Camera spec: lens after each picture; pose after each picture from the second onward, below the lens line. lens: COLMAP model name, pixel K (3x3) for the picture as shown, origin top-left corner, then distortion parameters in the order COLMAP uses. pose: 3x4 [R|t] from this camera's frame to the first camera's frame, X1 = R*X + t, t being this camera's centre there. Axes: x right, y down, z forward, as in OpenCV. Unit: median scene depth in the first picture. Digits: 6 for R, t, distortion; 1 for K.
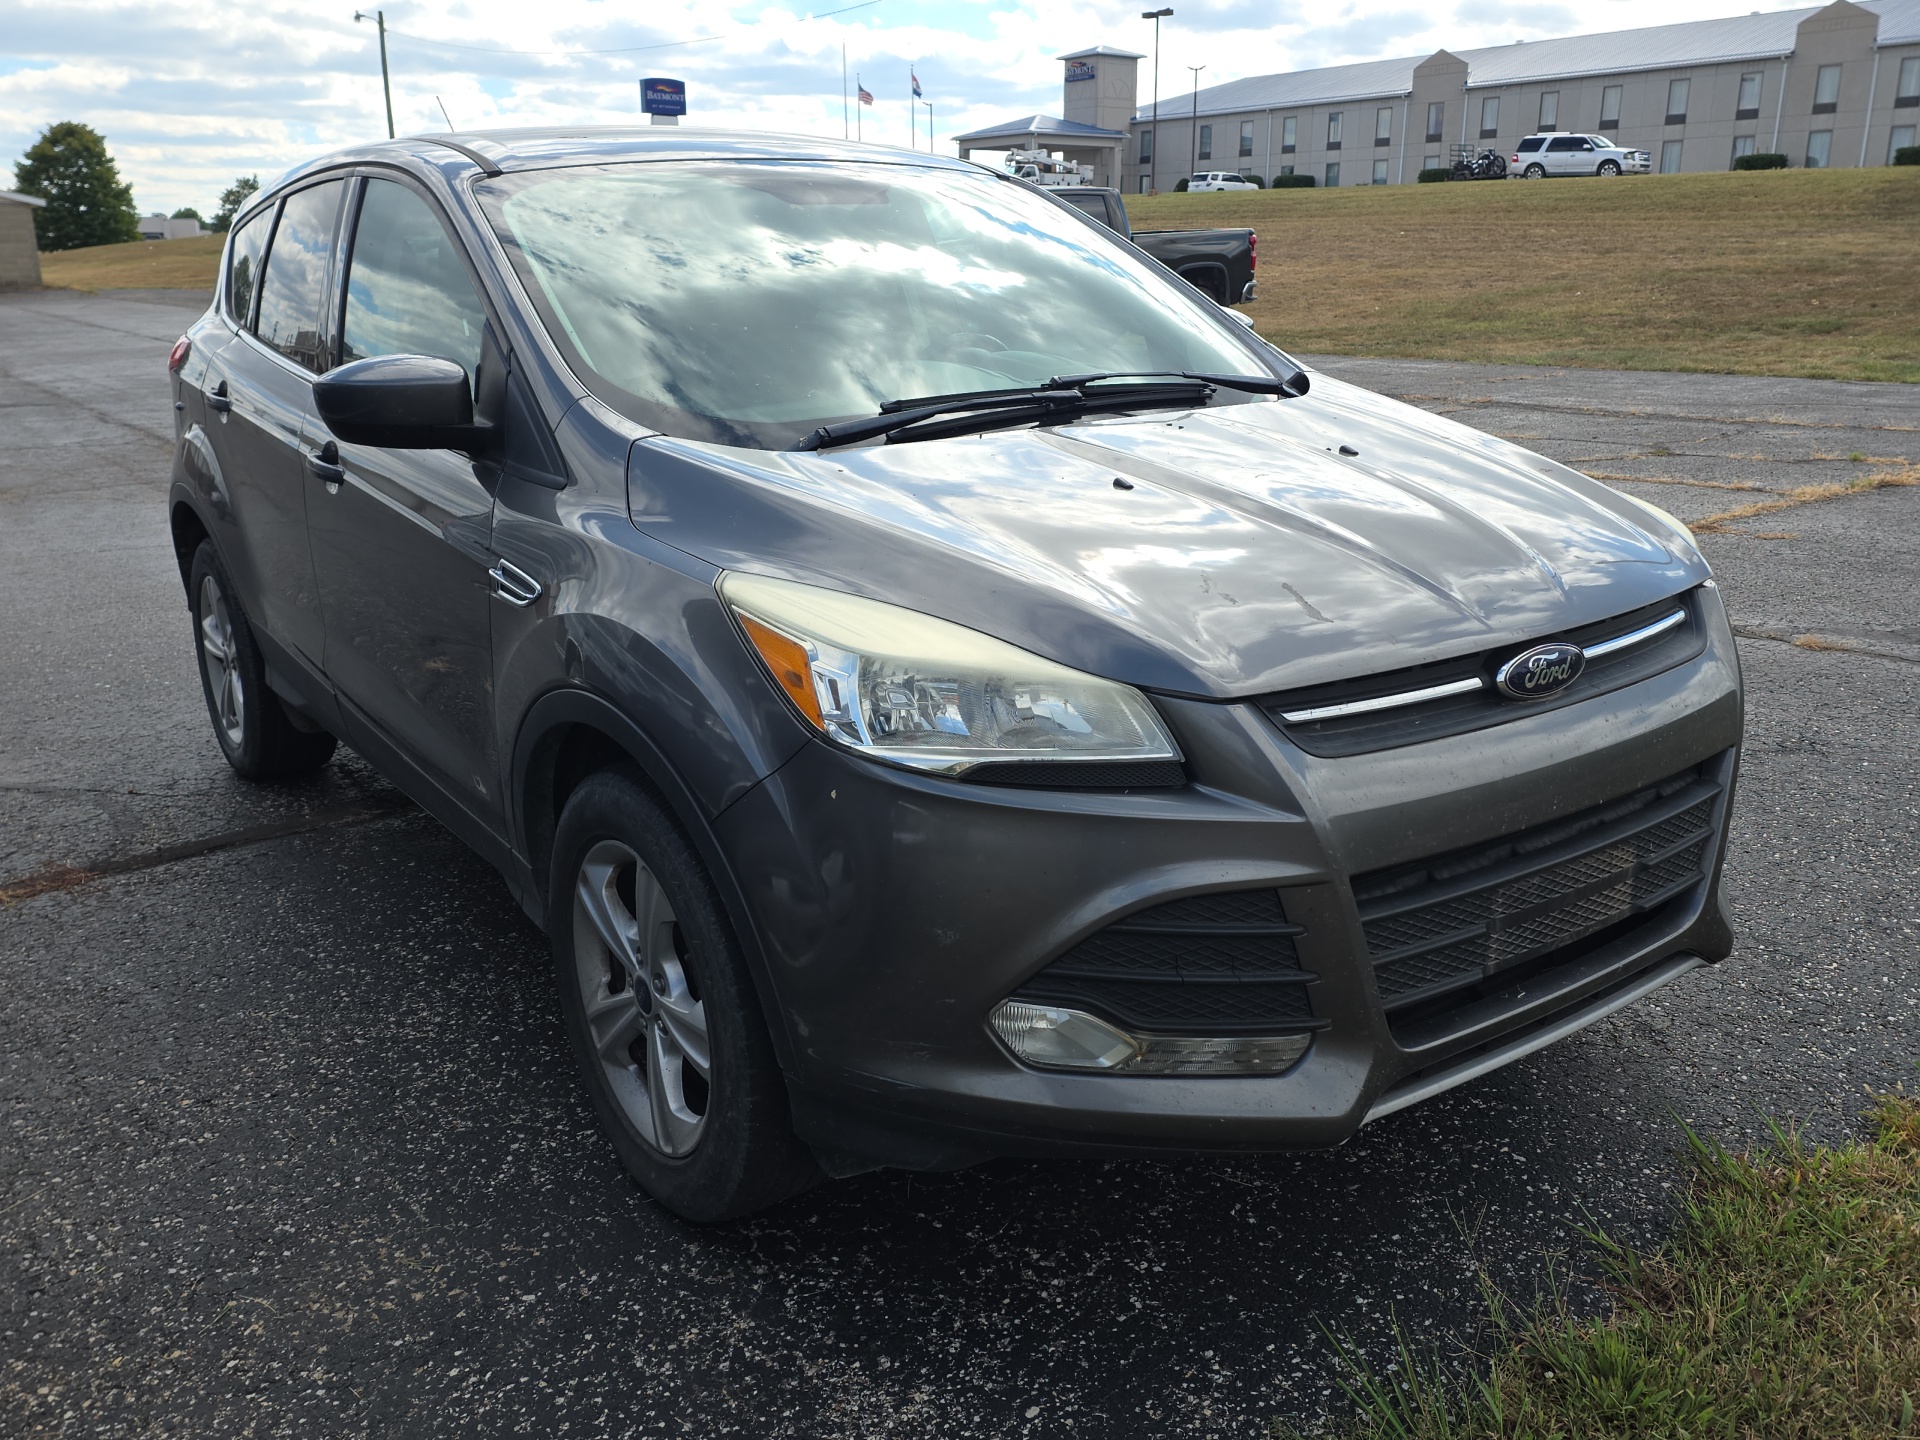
lens RADIAL K [[1594.9, 0, 967.0], [0, 1594.9, 724.3], [0, 0, 1]] dist [0.058079, -0.050120]
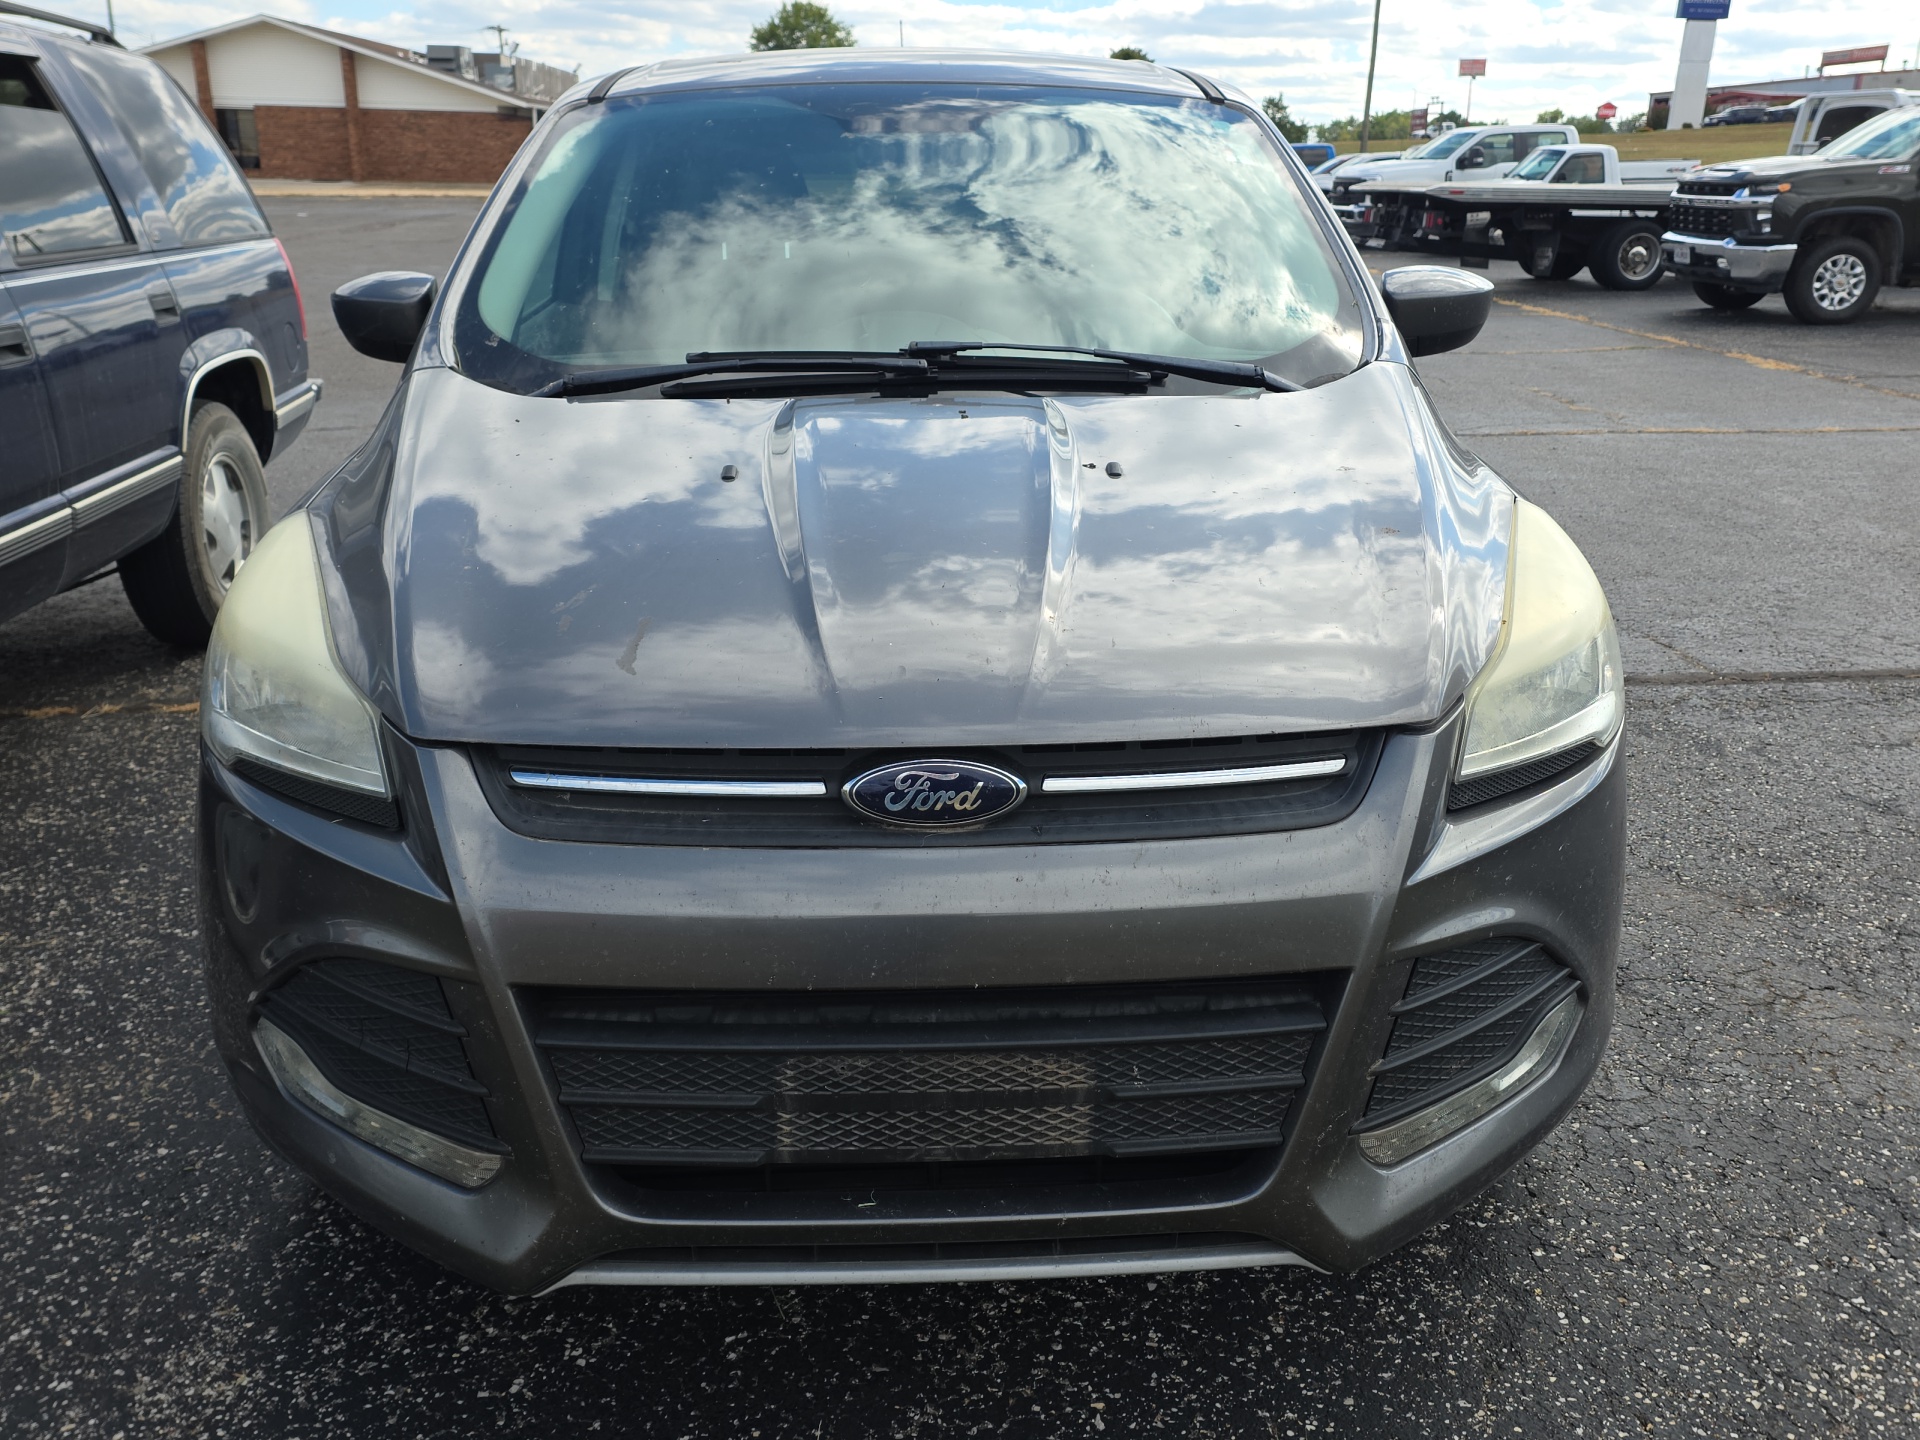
lens RADIAL K [[1594.9, 0, 966.5], [0, 1594.9, 709.0], [0, 0, 1]] dist [0.058079, -0.050120]
pose [[0.832278, 0.195985, -0.518558, 0.706652], [-0.176142, 0.980437, 0.087844, -0.131453], [0.525630, 0.018230, 0.850518, 0.362890]]
